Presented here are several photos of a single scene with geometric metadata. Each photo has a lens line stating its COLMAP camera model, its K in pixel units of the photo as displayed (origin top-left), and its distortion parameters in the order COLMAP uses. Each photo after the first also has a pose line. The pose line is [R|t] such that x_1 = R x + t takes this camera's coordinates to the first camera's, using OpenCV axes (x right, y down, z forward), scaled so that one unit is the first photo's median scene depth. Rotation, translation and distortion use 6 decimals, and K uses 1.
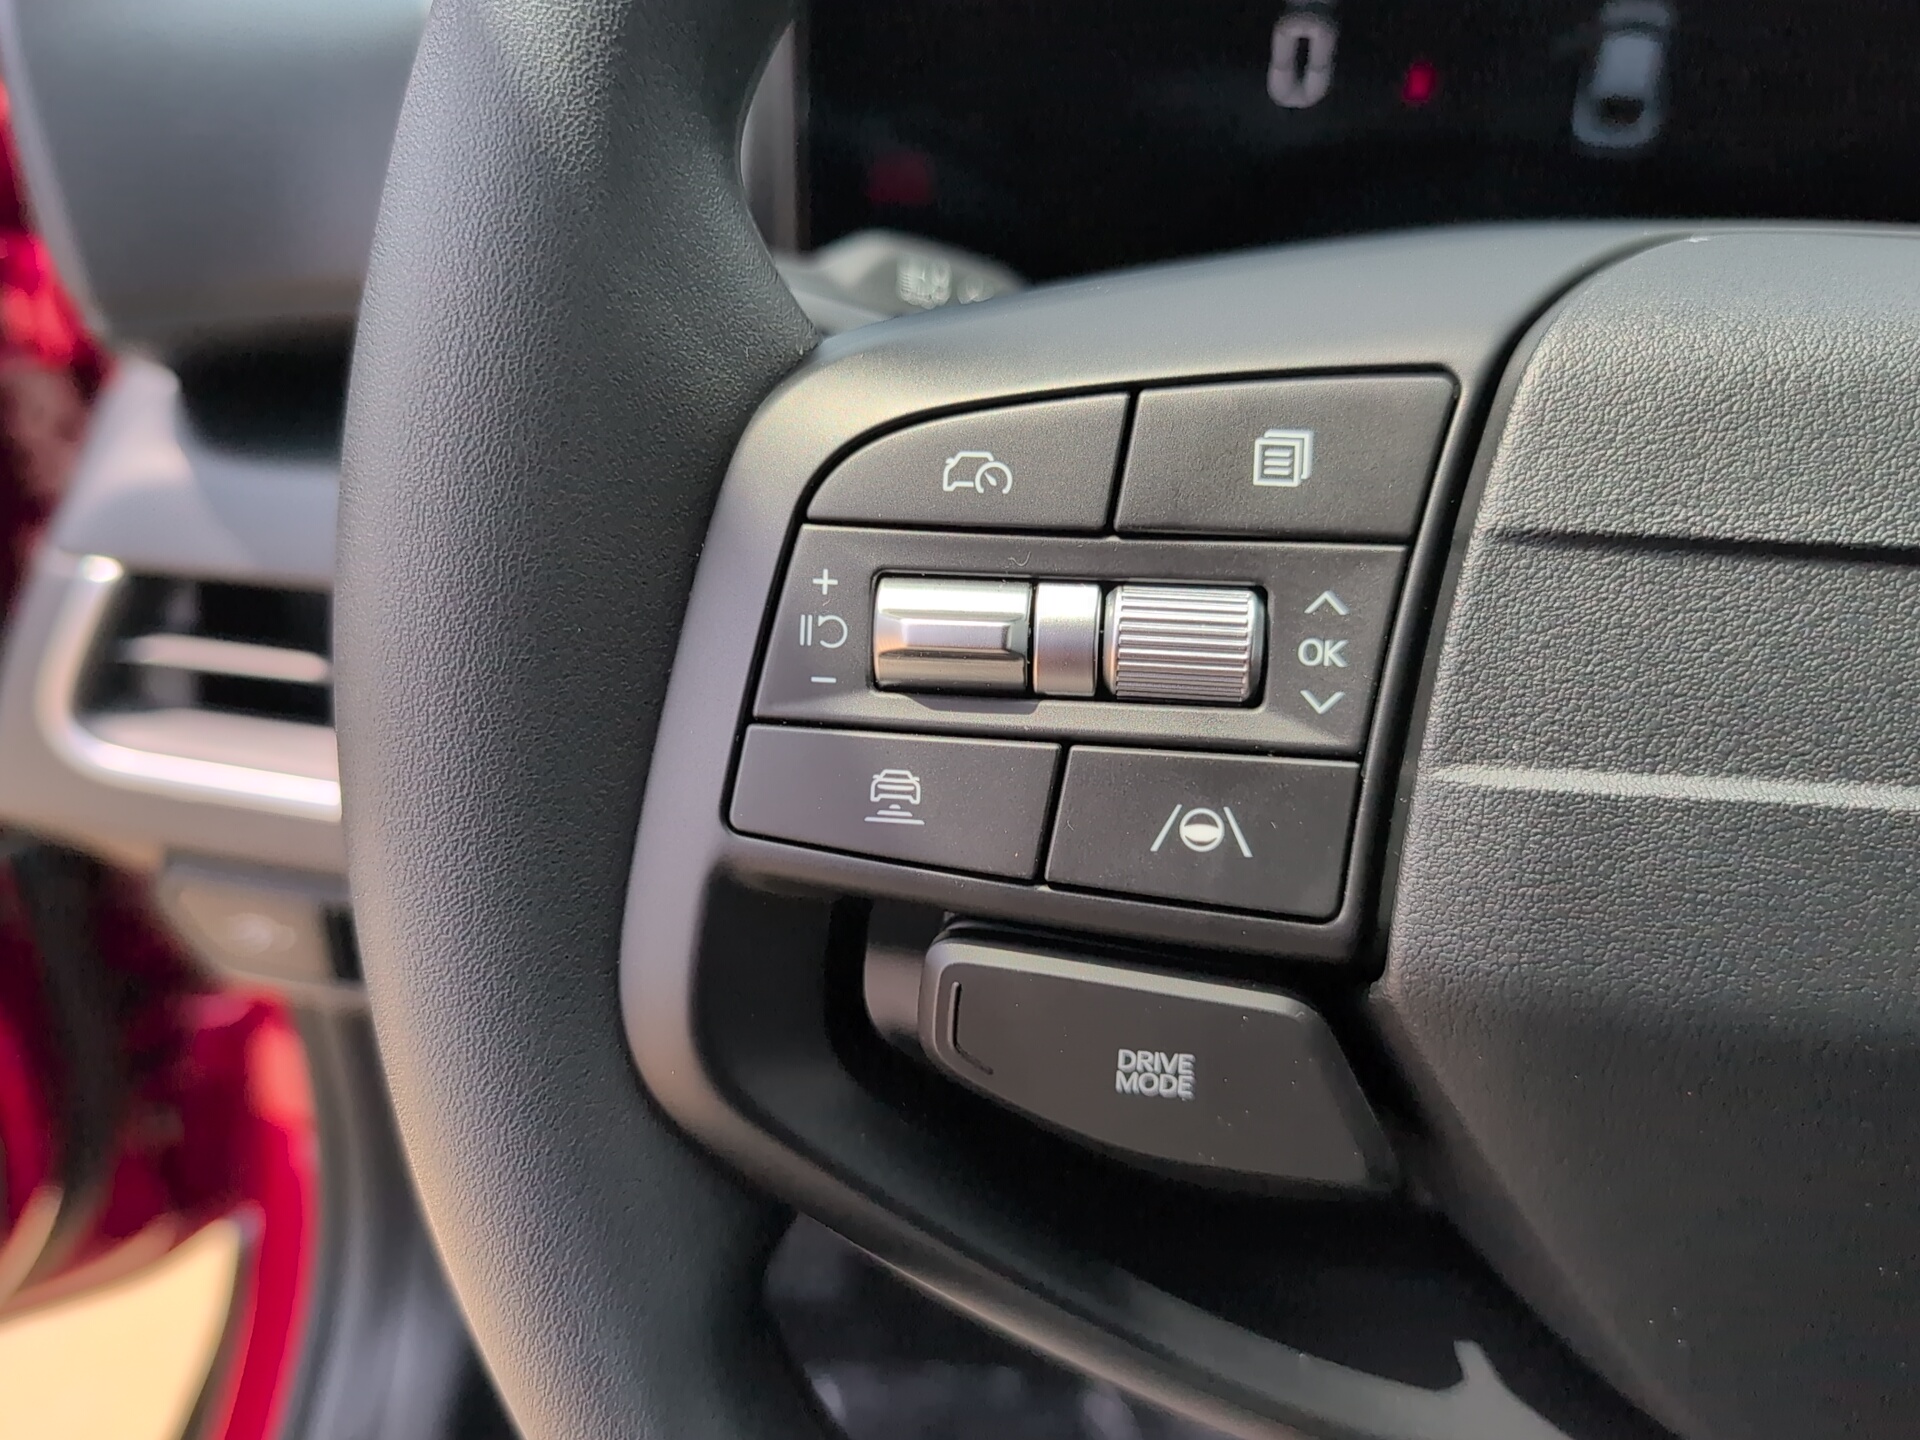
lens RADIAL K [[1640.4, 0, 960.0], [0, 1640.4, 720.0], [0, 0, 1]] dist [-0.010743, -0.009144]
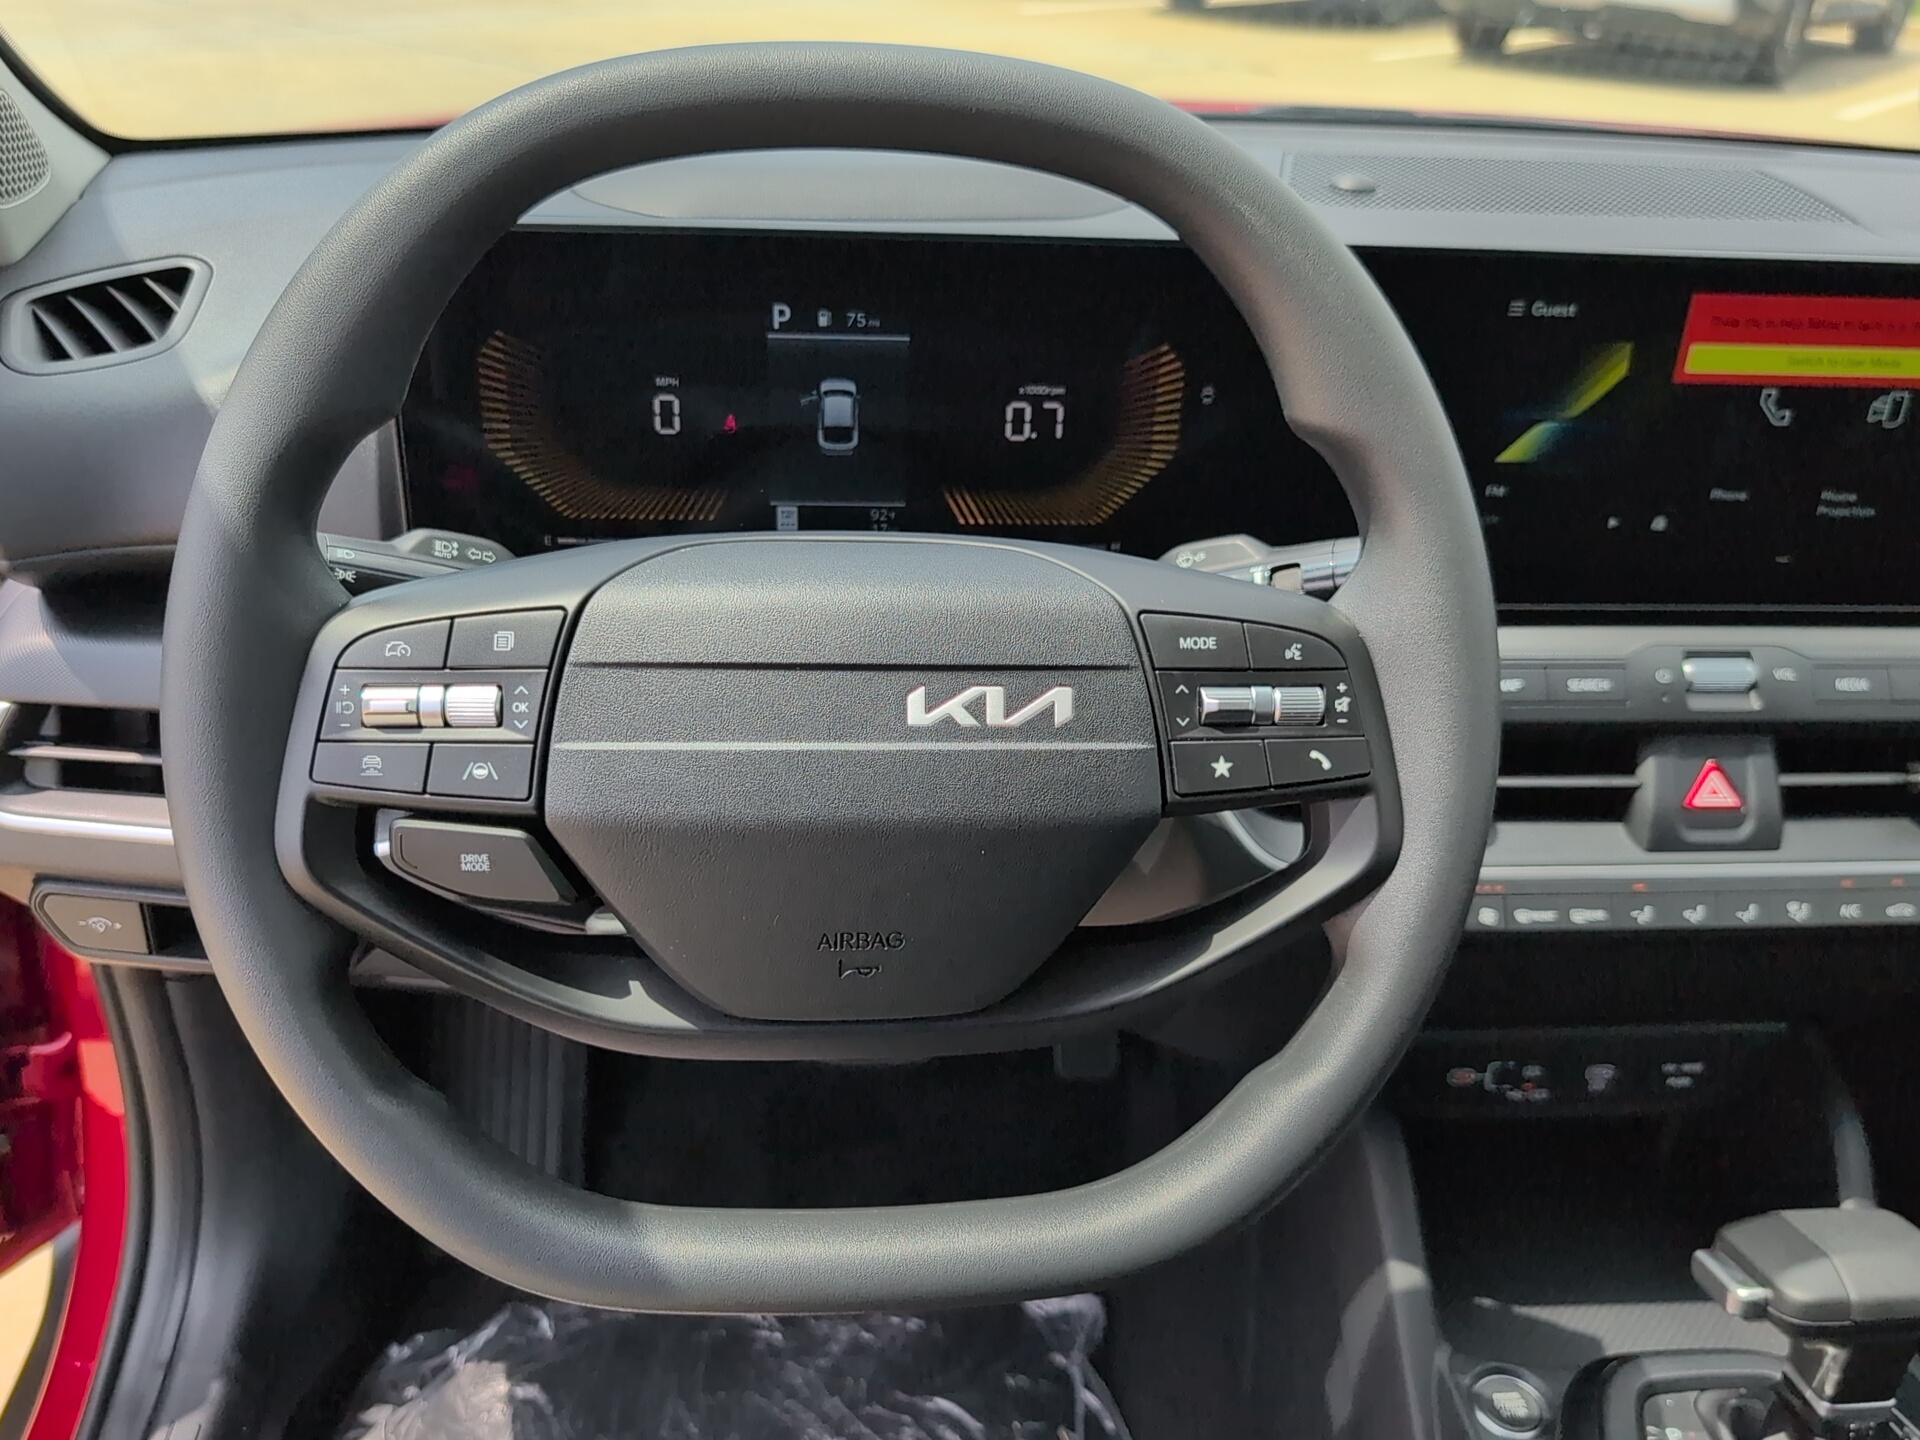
lens RADIAL K [[1597.2, 0, 960.0], [0, 1597.2, 720.0], [0, 0, 1]] dist [-0.000270, 0.000213]
pose [[0.992623, -0.042203, 0.113657, 0.650946], [0.049494, 0.996841, -0.062108, 0.188851], [-0.110677, 0.067275, 0.991577, -1.818996]]
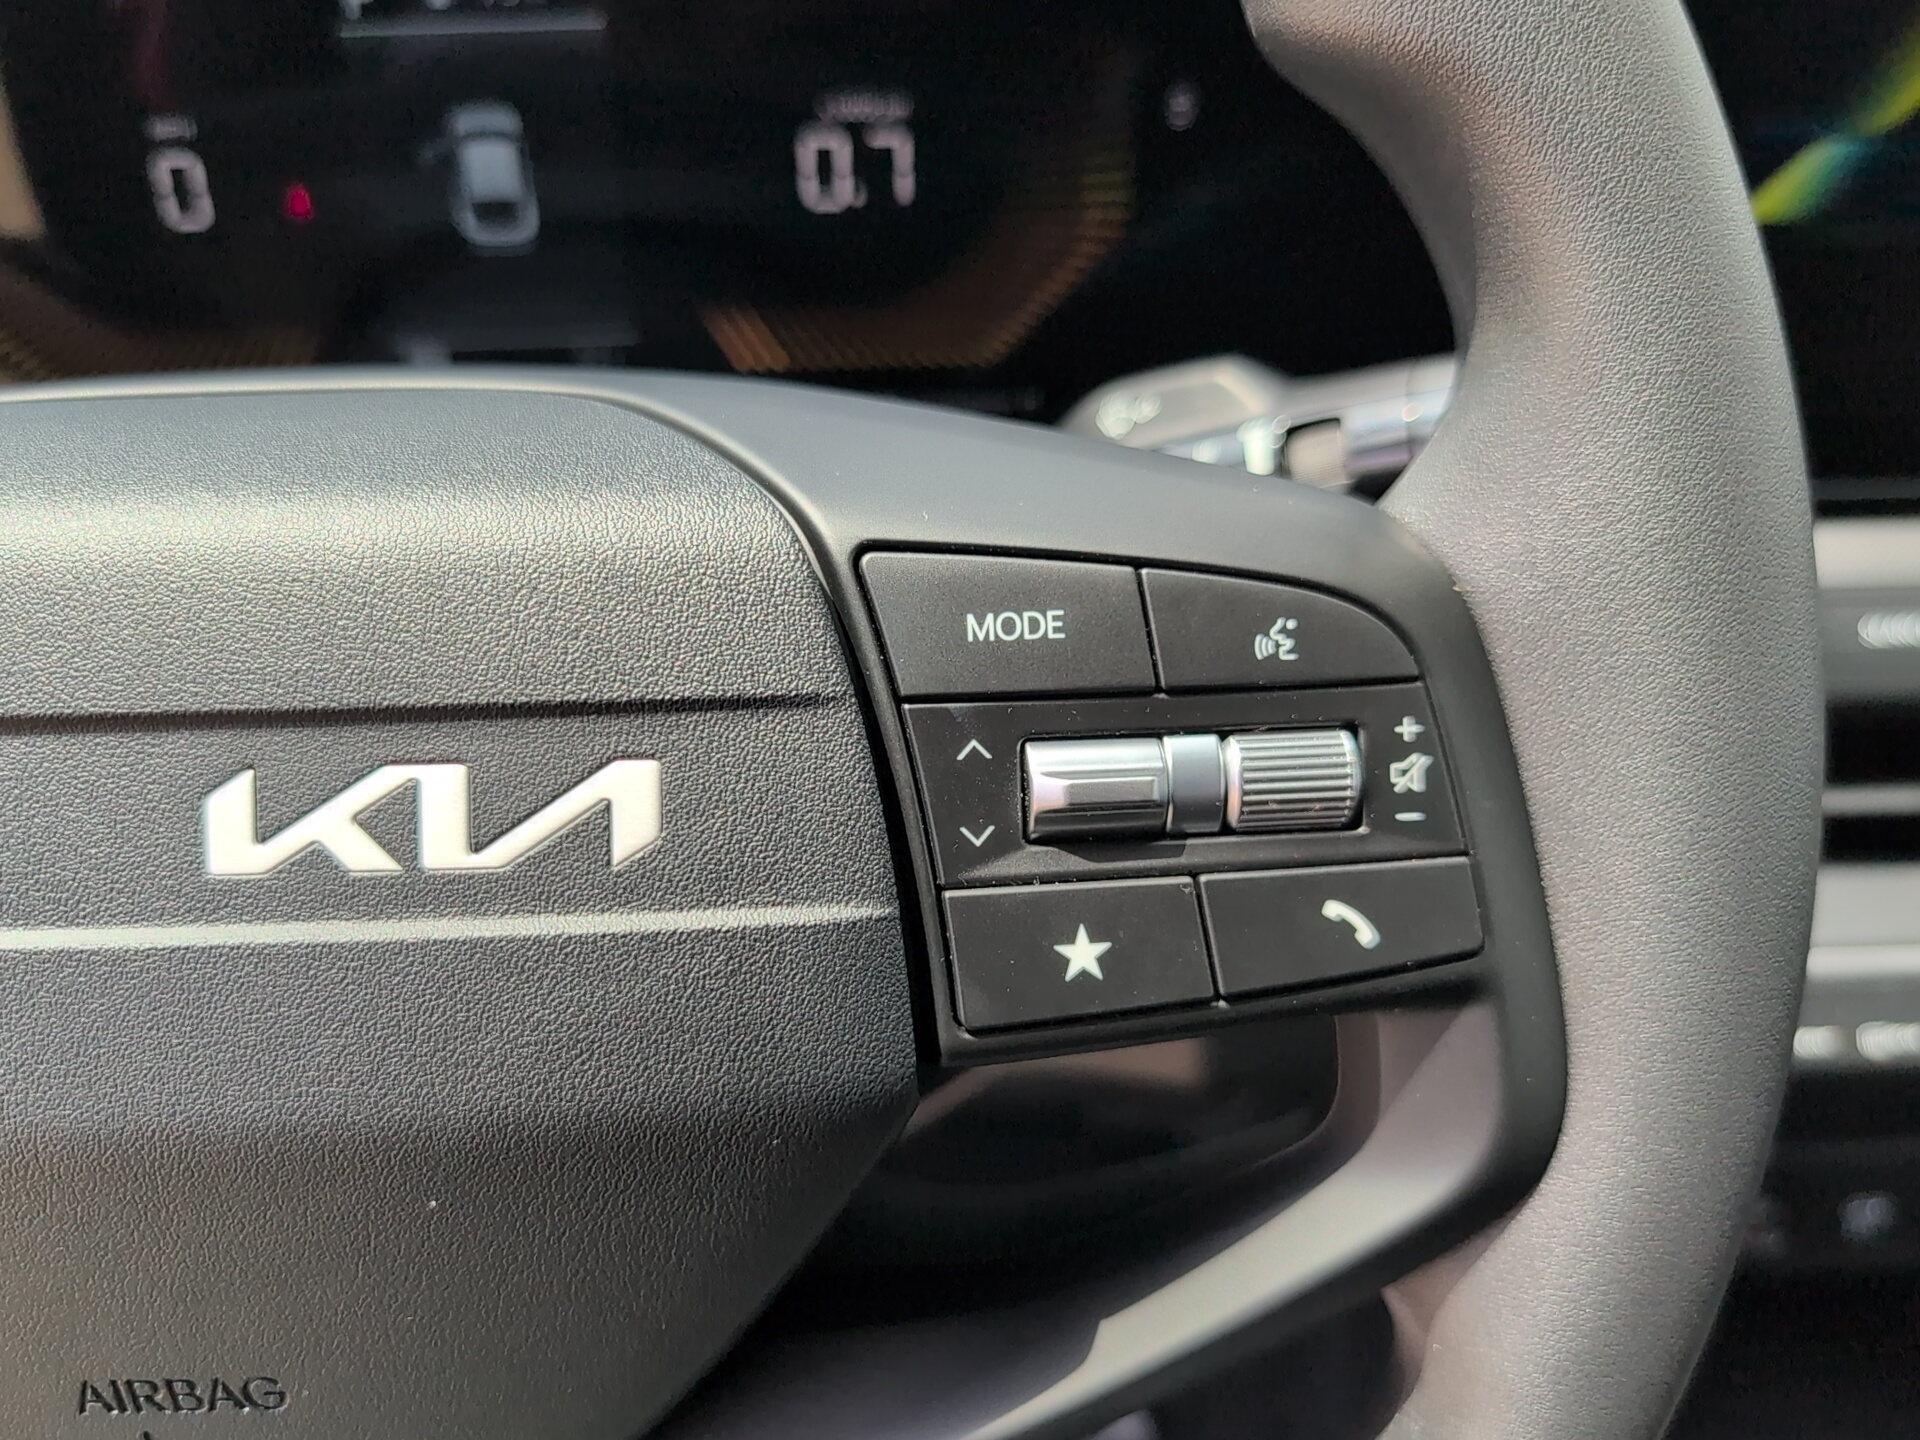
lens RADIAL K [[1640.4, 0, 960.0], [0, 1640.4, 720.0], [0, 0, 1]] dist [-0.010743, -0.009144]
pose [[0.997143, -0.069597, 0.029352, 1.339220], [0.069774, 0.997550, -0.005029, -0.041677], [-0.028930, 0.007063, 0.999556, -0.125467]]
